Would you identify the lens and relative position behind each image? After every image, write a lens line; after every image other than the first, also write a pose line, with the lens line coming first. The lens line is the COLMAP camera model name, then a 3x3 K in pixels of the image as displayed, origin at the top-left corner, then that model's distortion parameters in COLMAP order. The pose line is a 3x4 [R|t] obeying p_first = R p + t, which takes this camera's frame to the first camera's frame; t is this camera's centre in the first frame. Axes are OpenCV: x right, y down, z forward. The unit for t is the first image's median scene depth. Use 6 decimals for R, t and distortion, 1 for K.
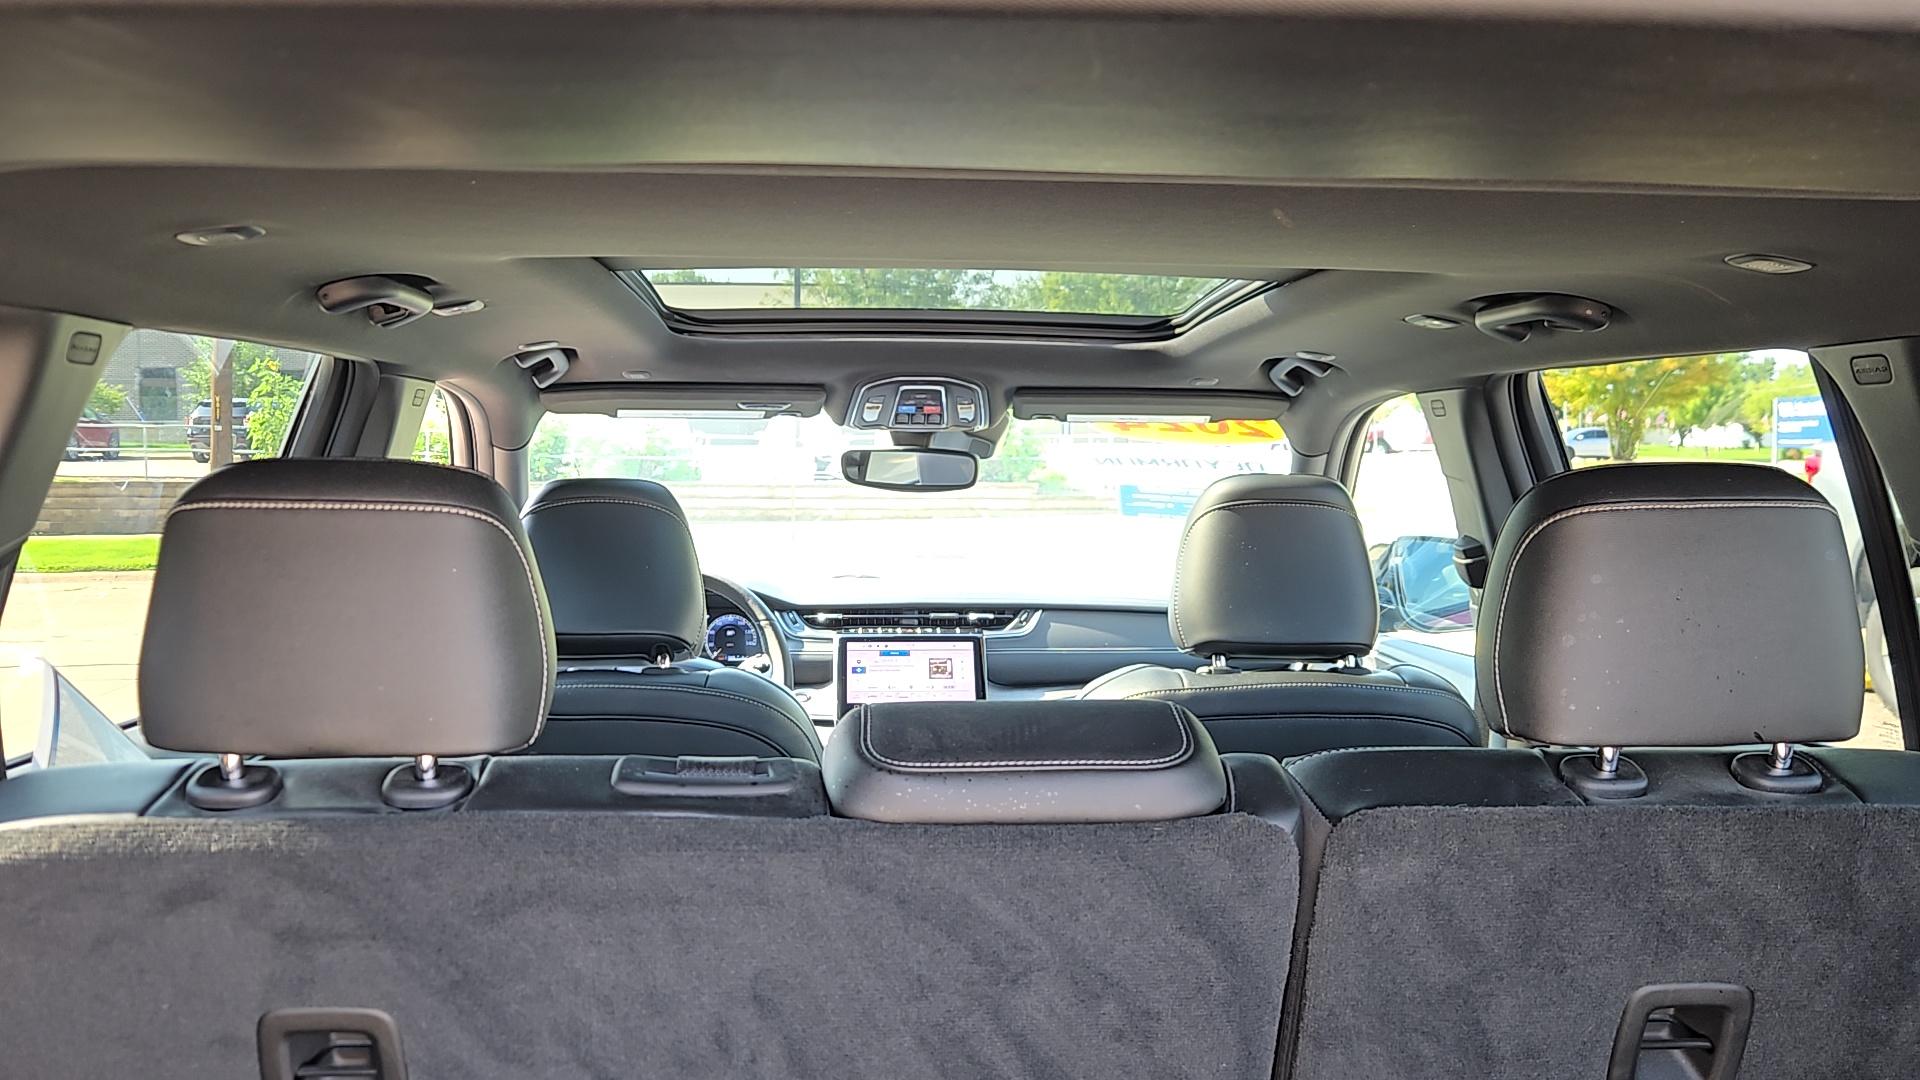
lens RADIAL K [[1606.2, 0, 953.6], [0, 1606.2, 533.3], [0, 0, 1]] dist [0.011086, -0.006702]
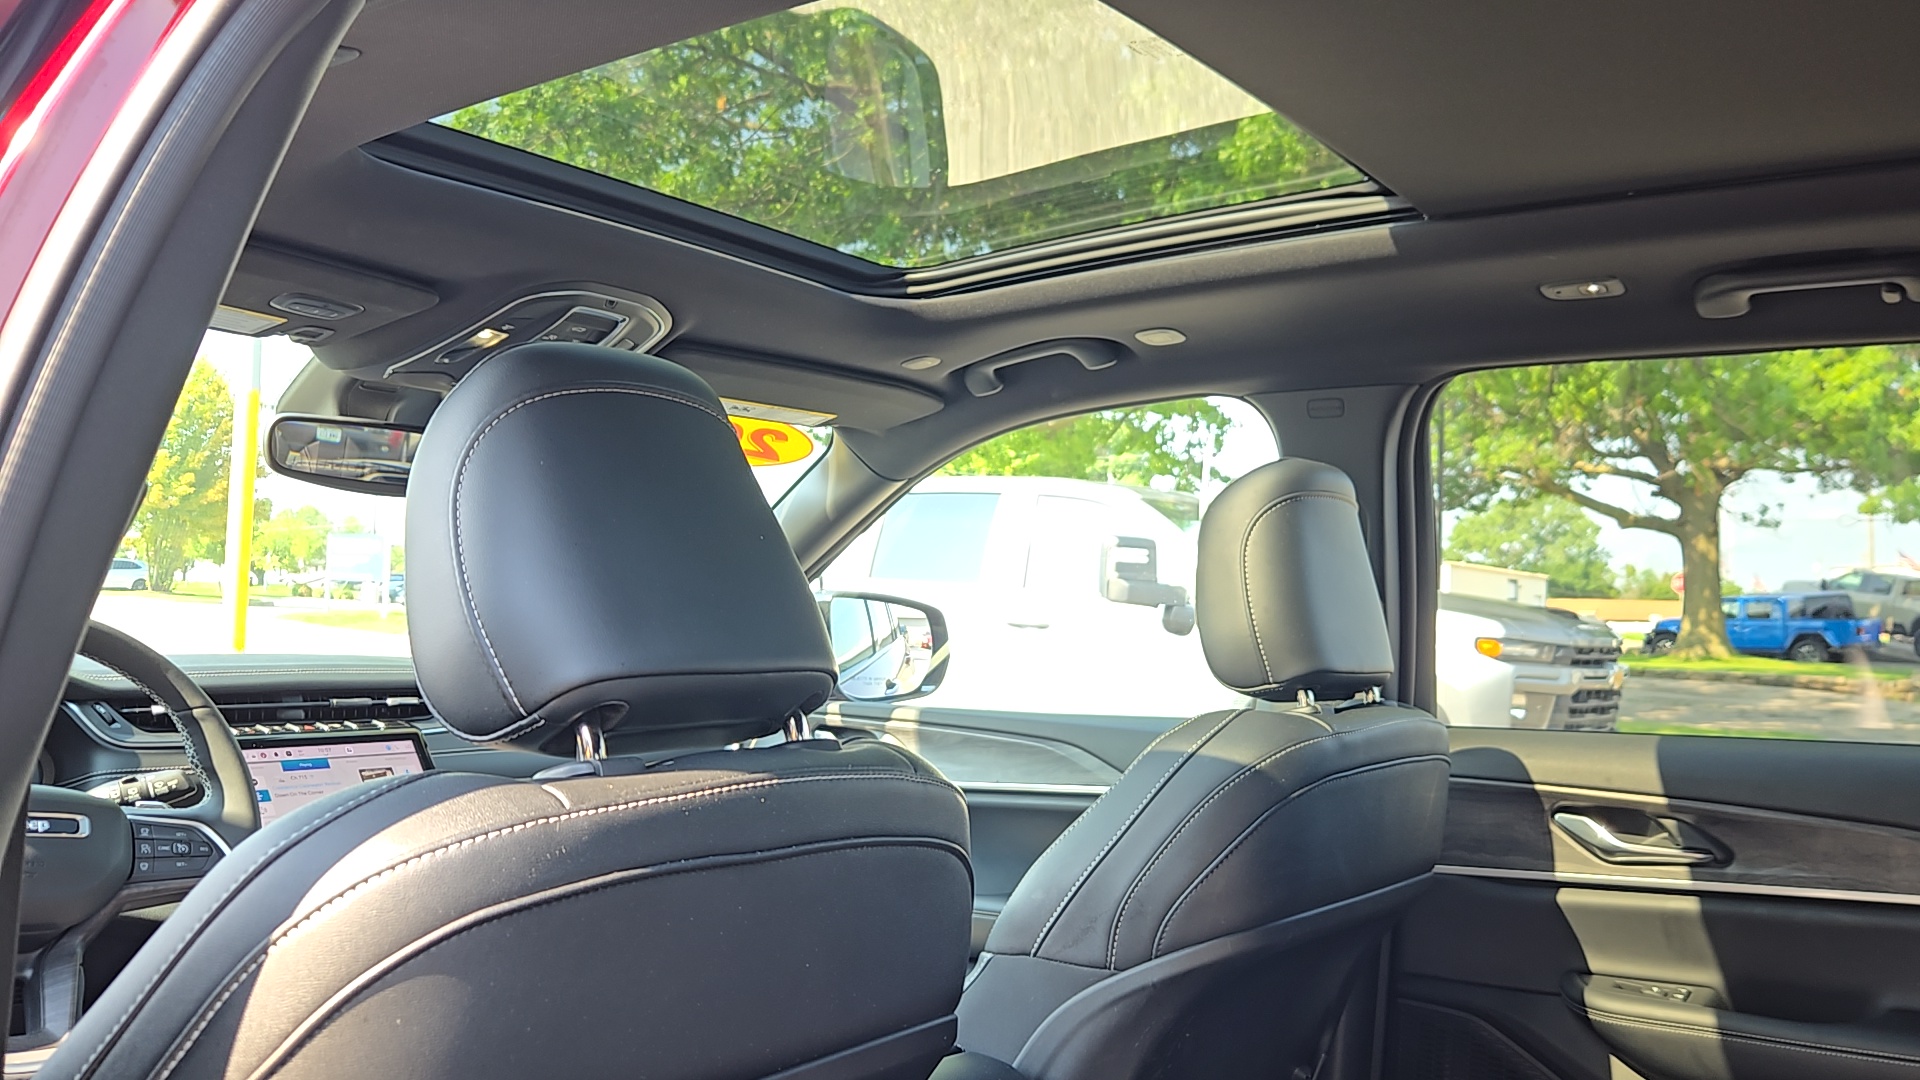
lens RADIAL K [[1606.2, 0, 950.8], [0, 1606.2, 538.5], [0, 0, 1]] dist [0.011086, -0.006702]
pose [[0.639171, 0.048749, 0.767518, -0.343090], [0.014426, 0.997053, -0.075341, 0.038430], [-0.768929, 0.059228, 0.636585, 0.417610]]
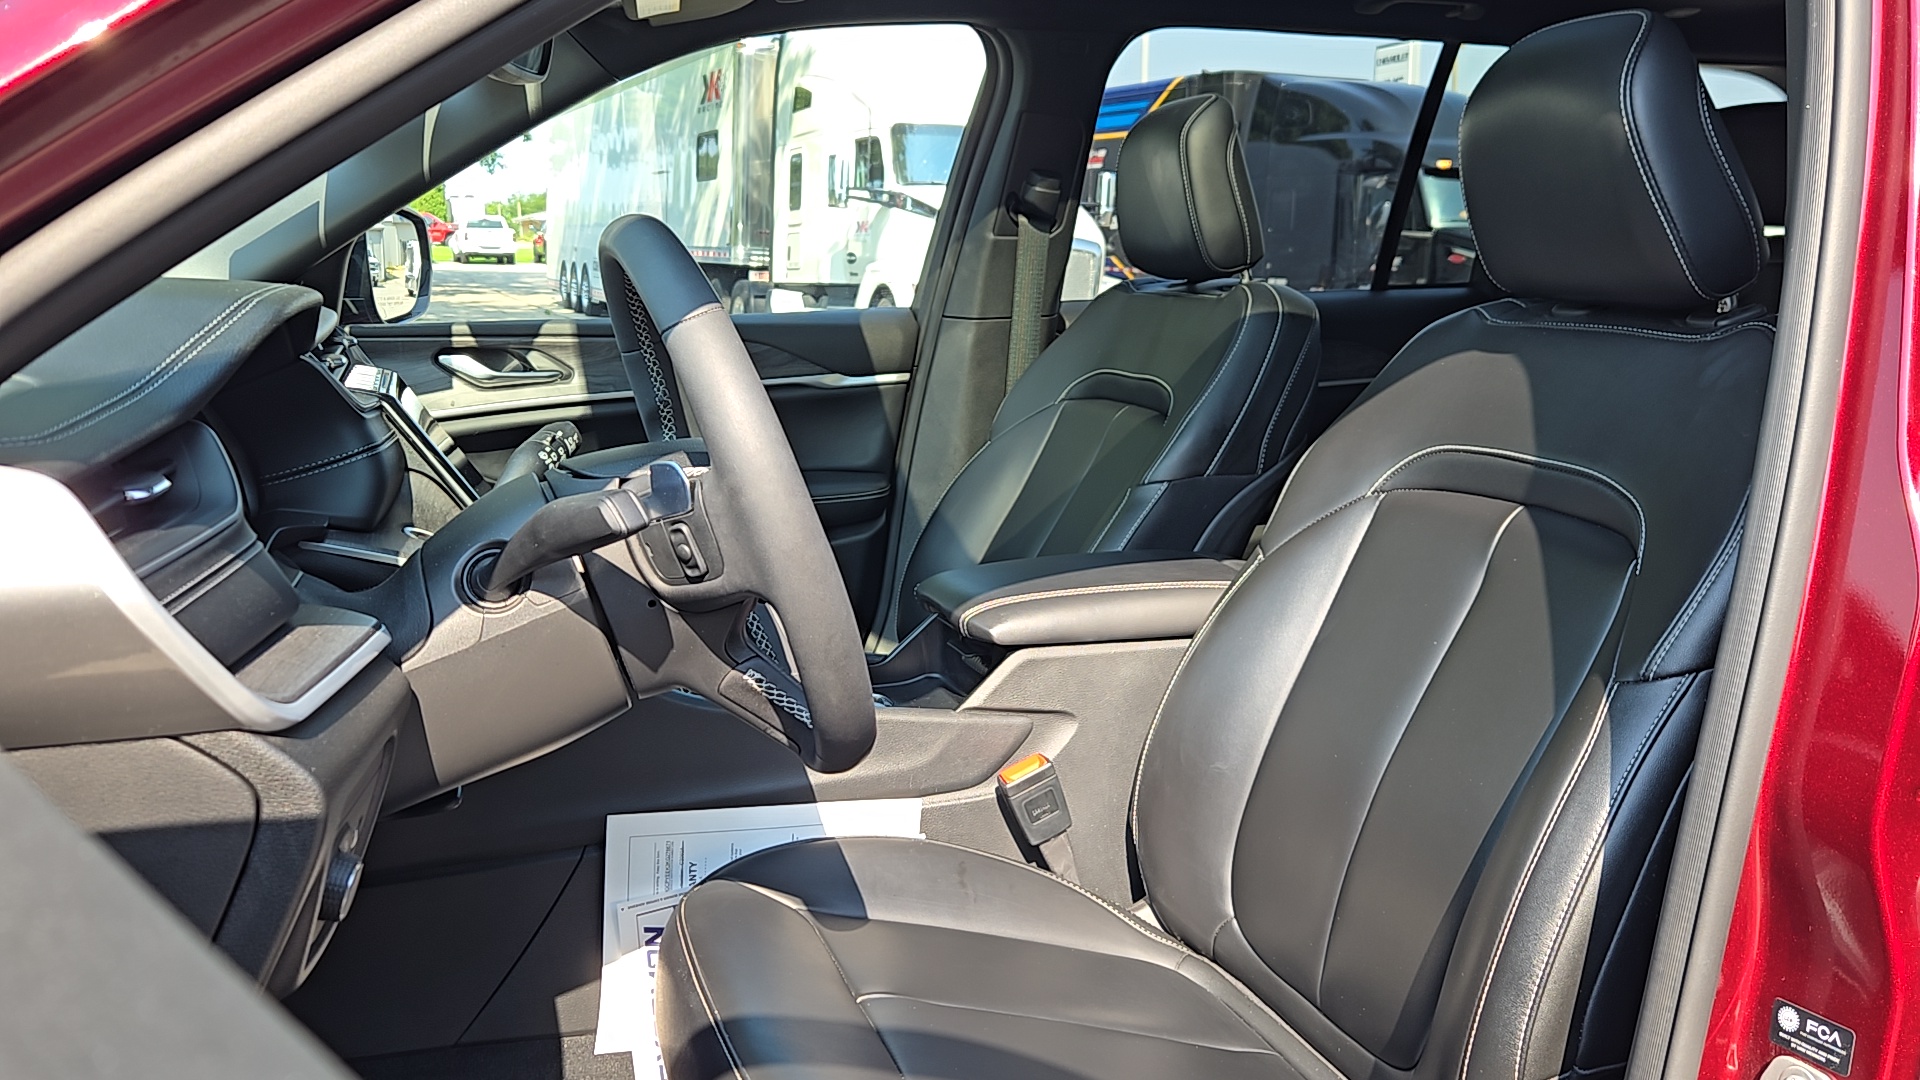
lens RADIAL K [[1606.2, 0, 951.1], [0, 1606.2, 549.3], [0, 0, 1]] dist [0.011086, -0.006702]
pose [[-0.255369, -0.183347, 0.949300, -0.536547], [0.046222, 0.978417, 0.201405, 0.022445], [-0.965738, 0.095311, -0.241383, 0.951293]]
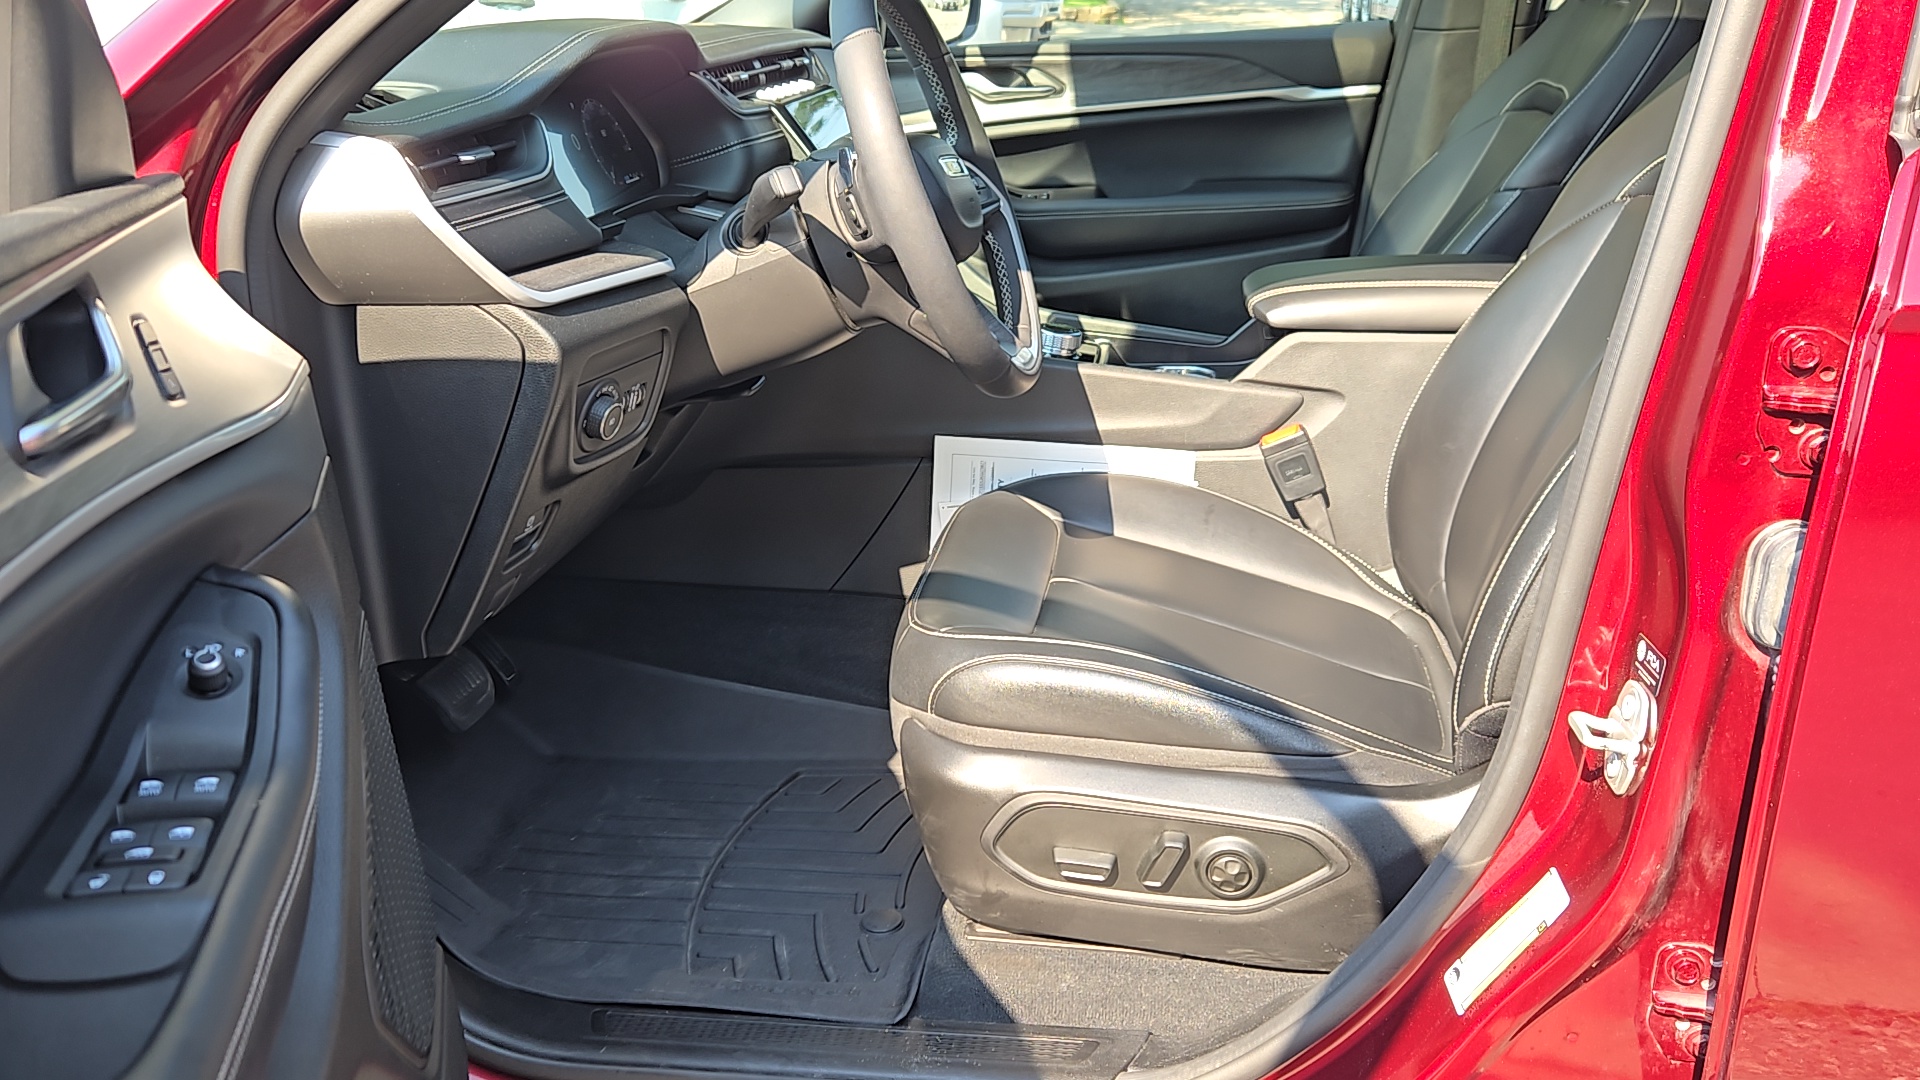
lens RADIAL K [[1606.2, 0, 951.4], [0, 1606.2, 536.5], [0, 0, 1]] dist [0.011086, -0.006702]
pose [[0.214961, -0.334124, 0.917689, -0.654140], [0.089717, 0.942438, 0.322120, 0.028231], [-0.972493, 0.013089, 0.232564, 0.791828]]
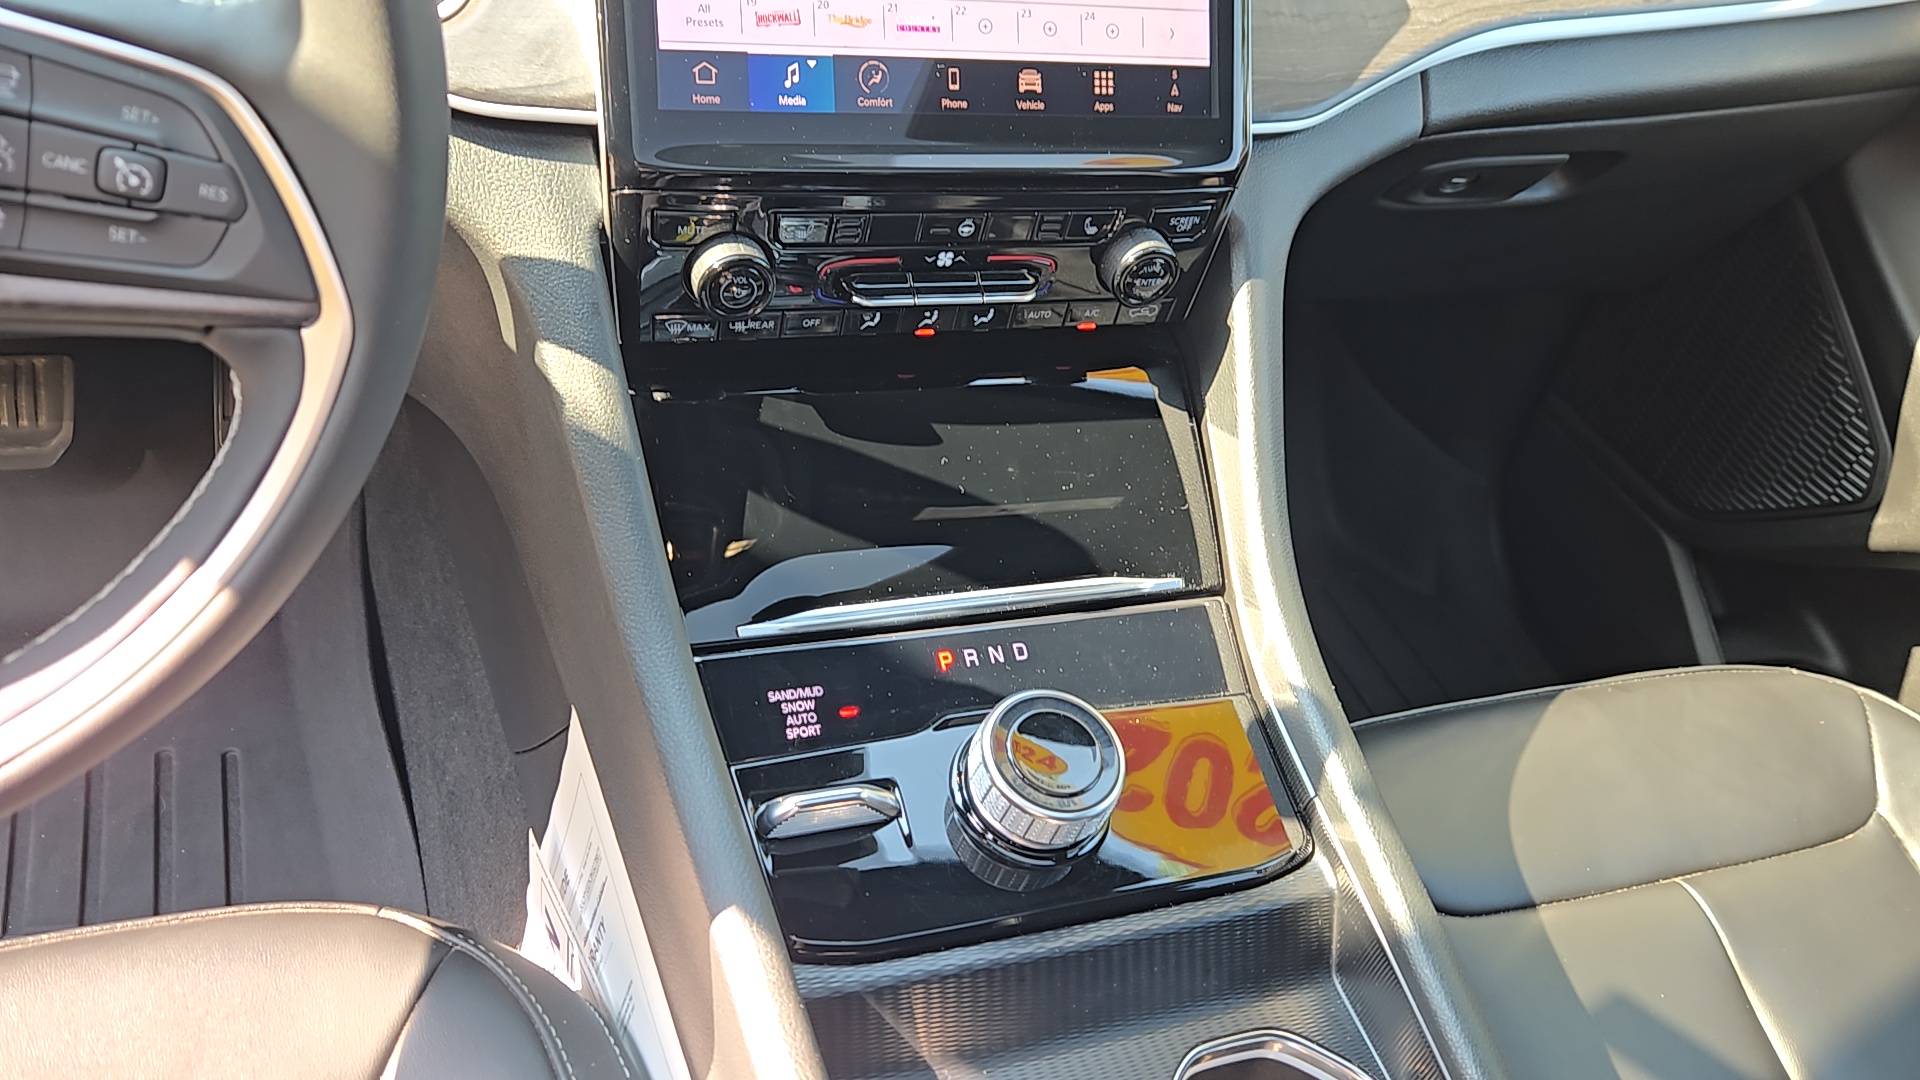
lens RADIAL K [[1606.2, 0, 953.4], [0, 1606.2, 530.3], [0, 0, 1]] dist [0.011086, -0.006702]
pose [[0.938694, -0.045843, 0.341690, -0.099018], [-0.184341, 0.770790, 0.609837, 0.022030], [-0.291328, -0.635438, 0.715085, 0.777262]]
